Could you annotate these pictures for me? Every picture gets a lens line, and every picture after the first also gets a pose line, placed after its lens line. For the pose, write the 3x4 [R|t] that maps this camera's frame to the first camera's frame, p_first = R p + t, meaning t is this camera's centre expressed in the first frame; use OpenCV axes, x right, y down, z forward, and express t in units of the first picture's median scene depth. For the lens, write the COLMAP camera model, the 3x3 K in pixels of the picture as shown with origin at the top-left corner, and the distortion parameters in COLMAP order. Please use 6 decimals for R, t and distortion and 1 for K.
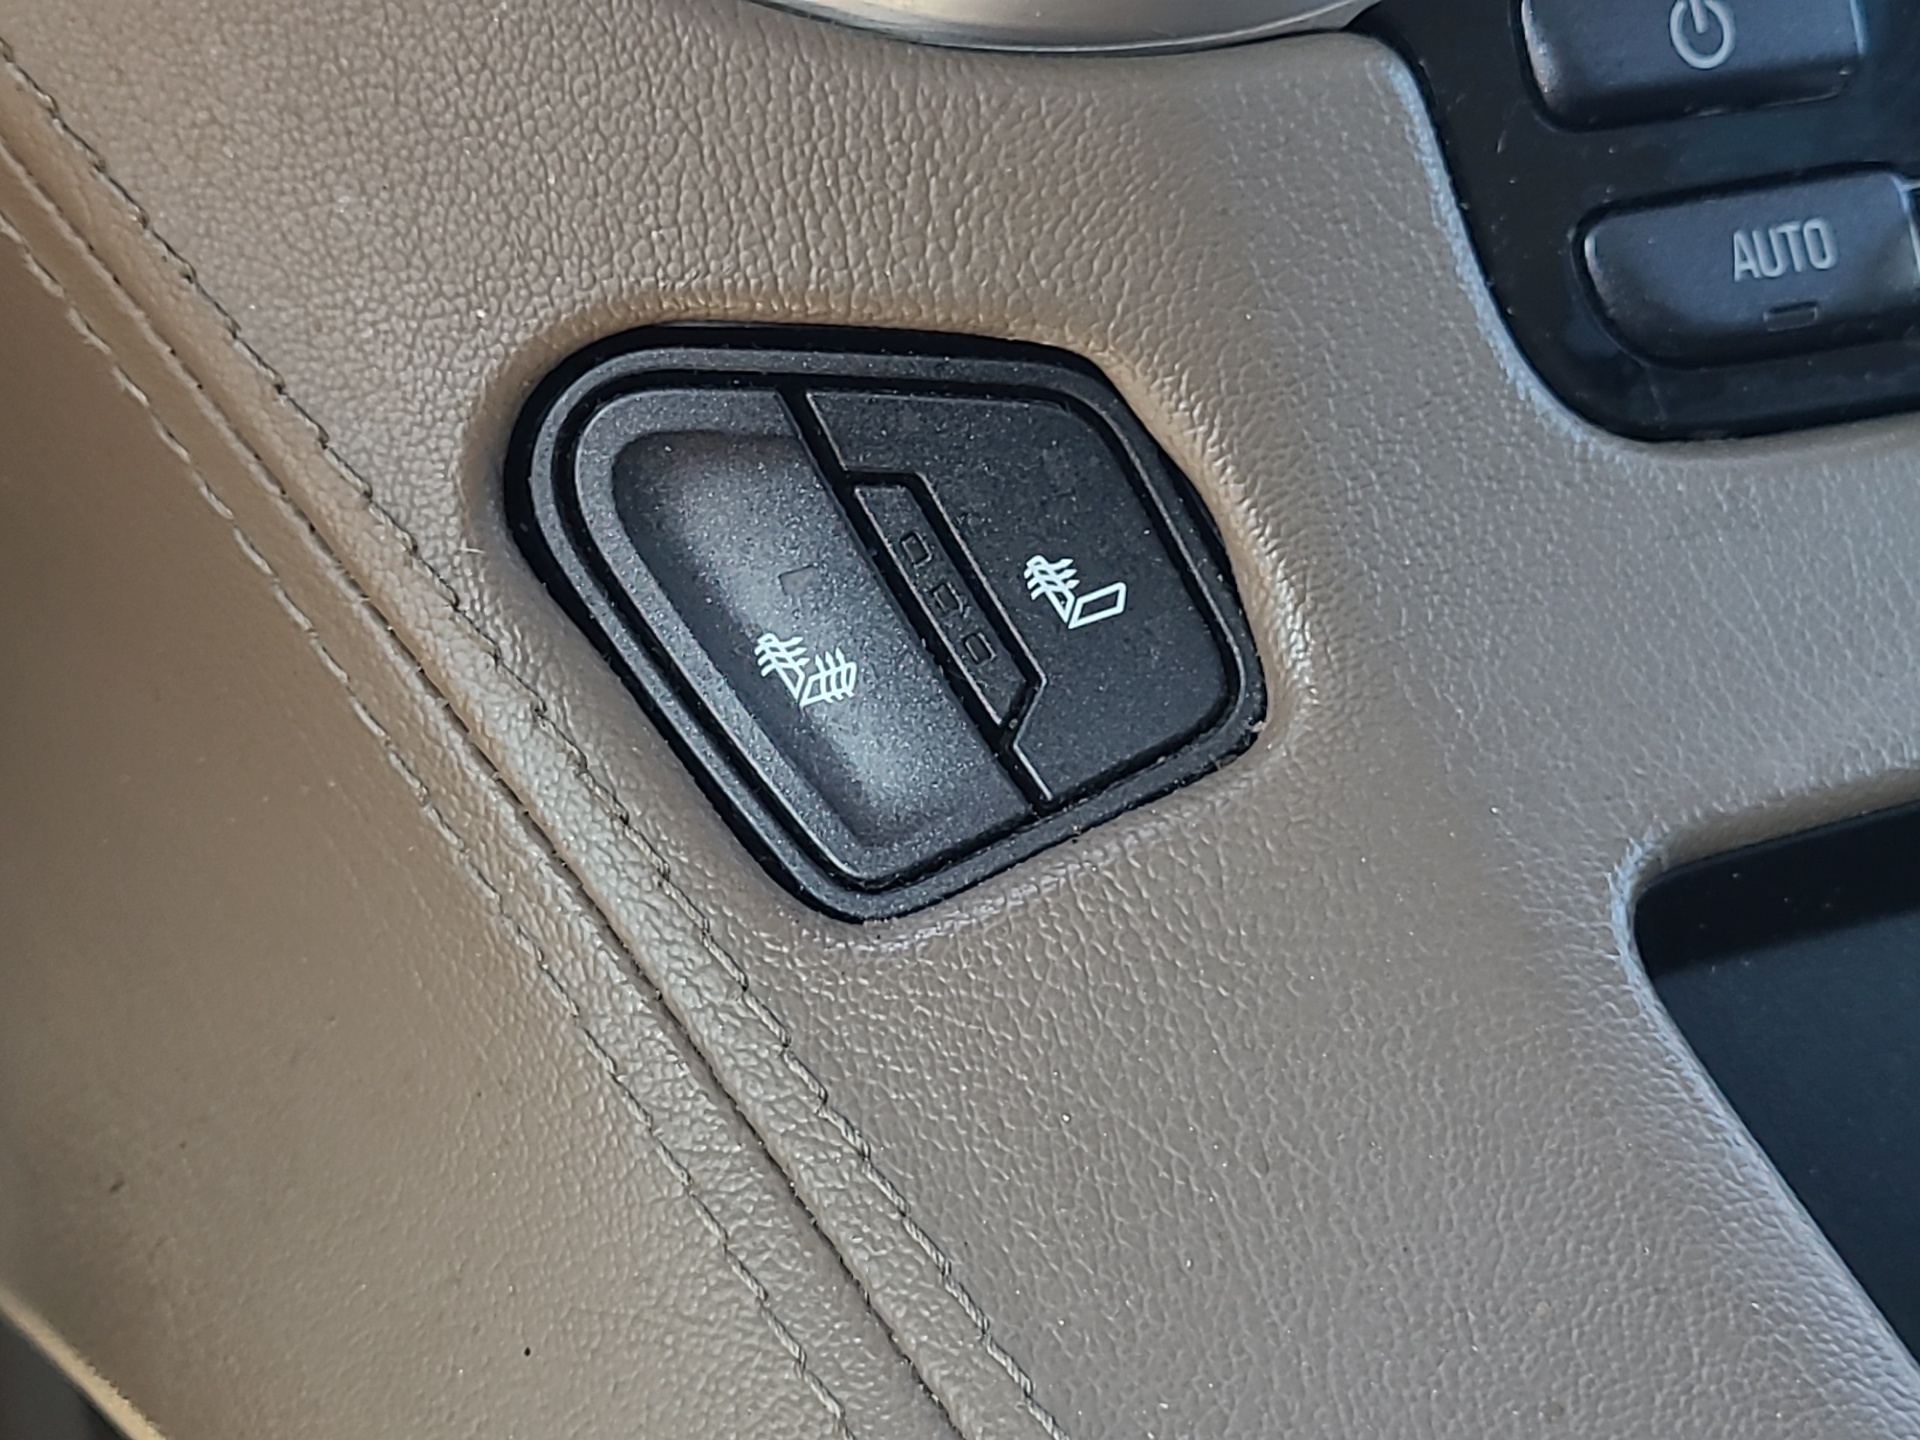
lens RADIAL K [[3503.8, 0, 958.2], [0, 3503.8, 715.1], [0, 0, 1]] dist [-0.022044, 0.000000]
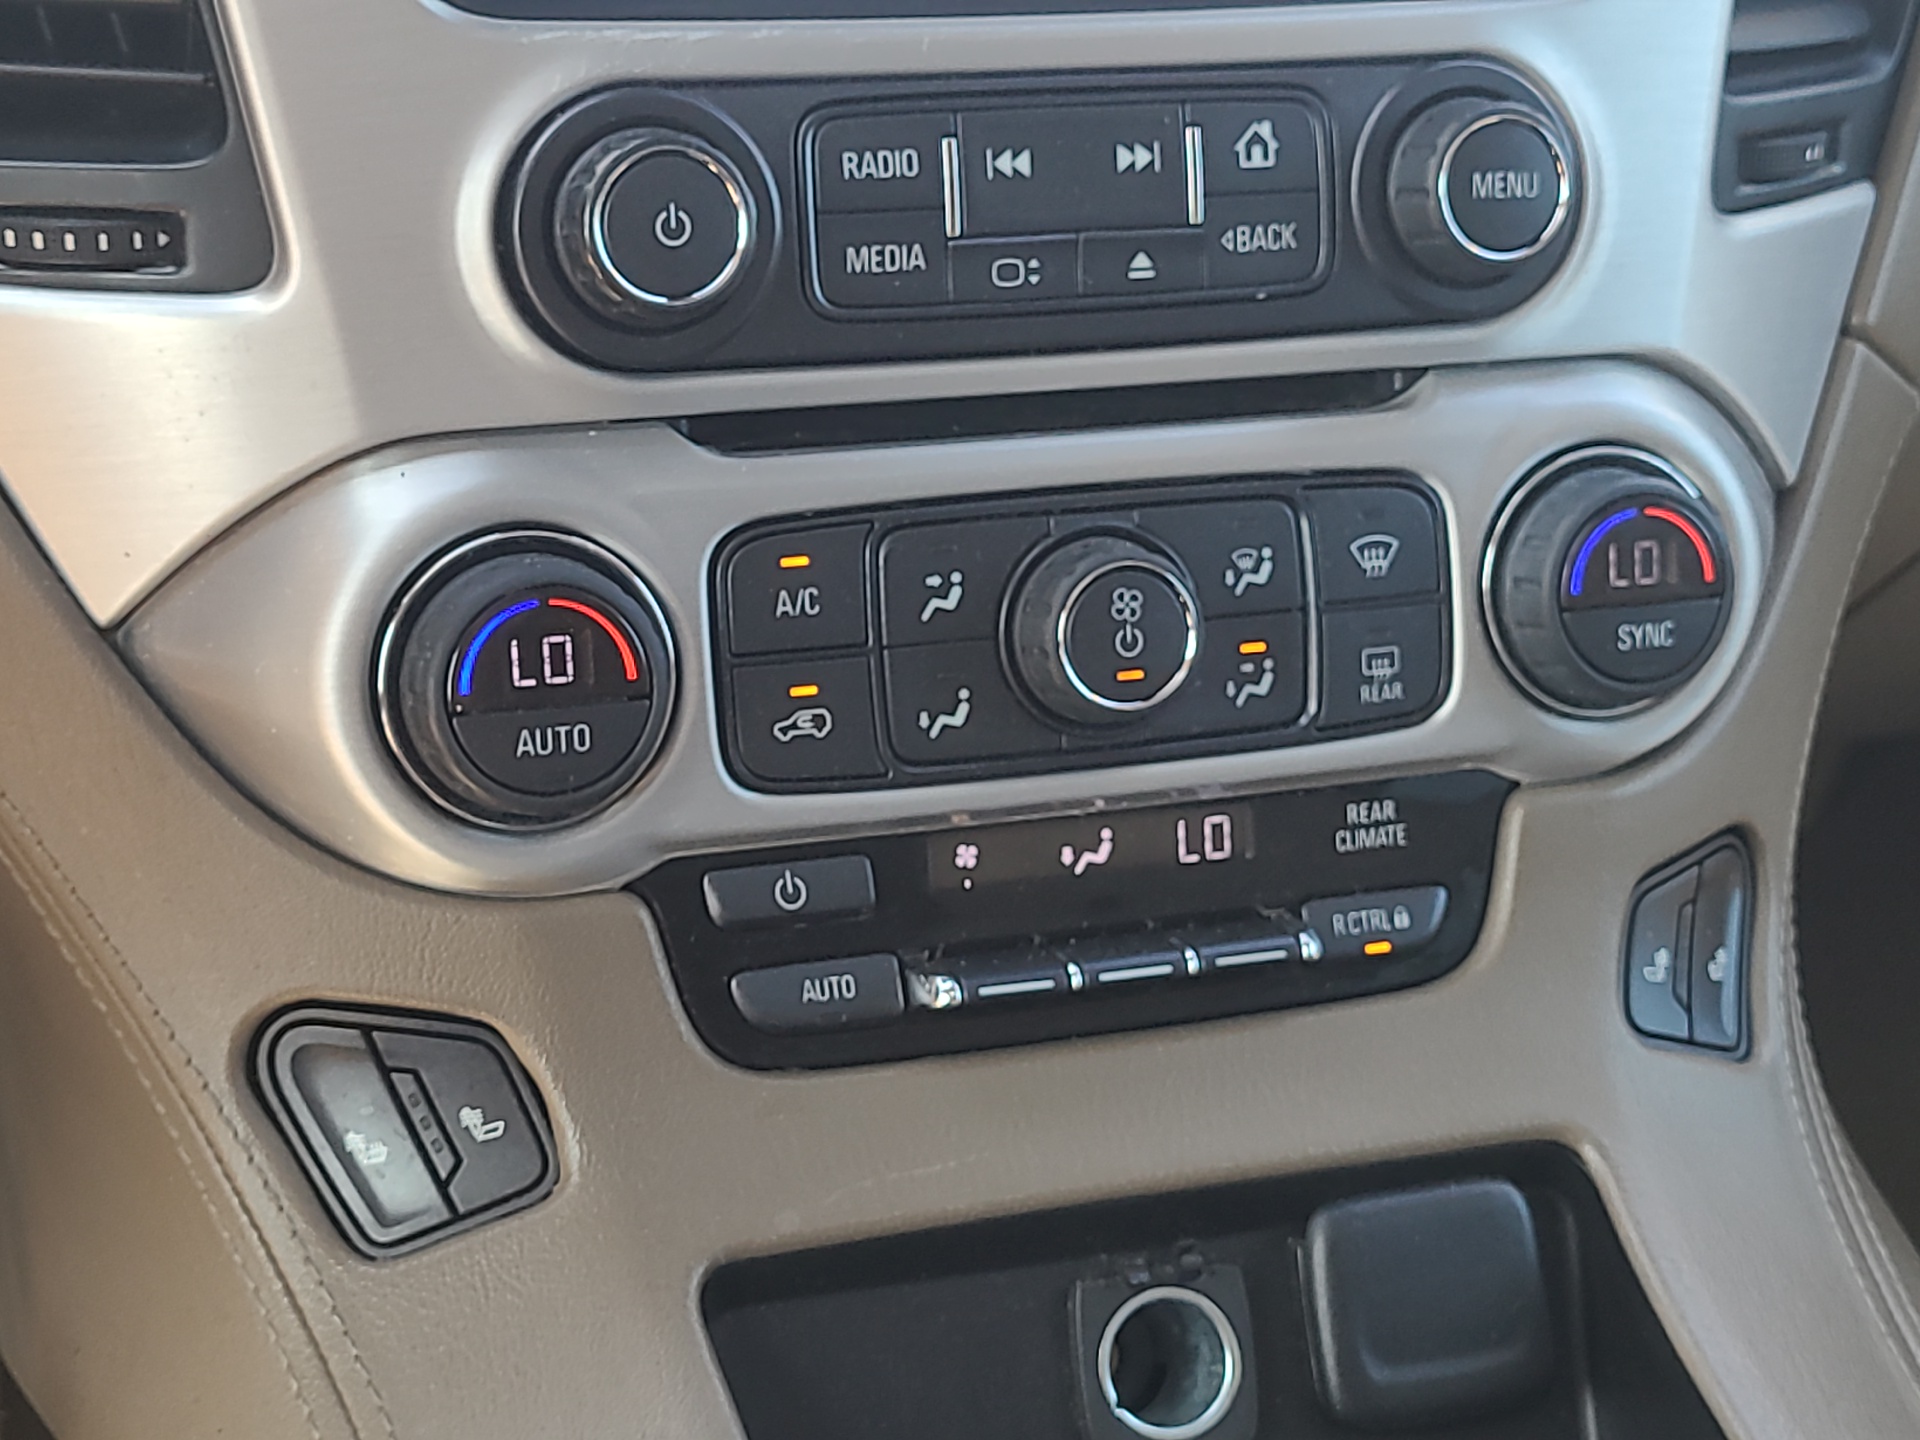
lens RADIAL K [[3503.8, 0, 959.8], [0, 3503.8, 720.9], [0, 0, 1]] dist [-0.022044, 0.000000]
pose [[0.994252, 0.063685, -0.086070, 0.537288], [-0.070983, 0.993886, -0.084576, -0.128453], [0.080157, 0.090199, 0.992693, -1.324734]]
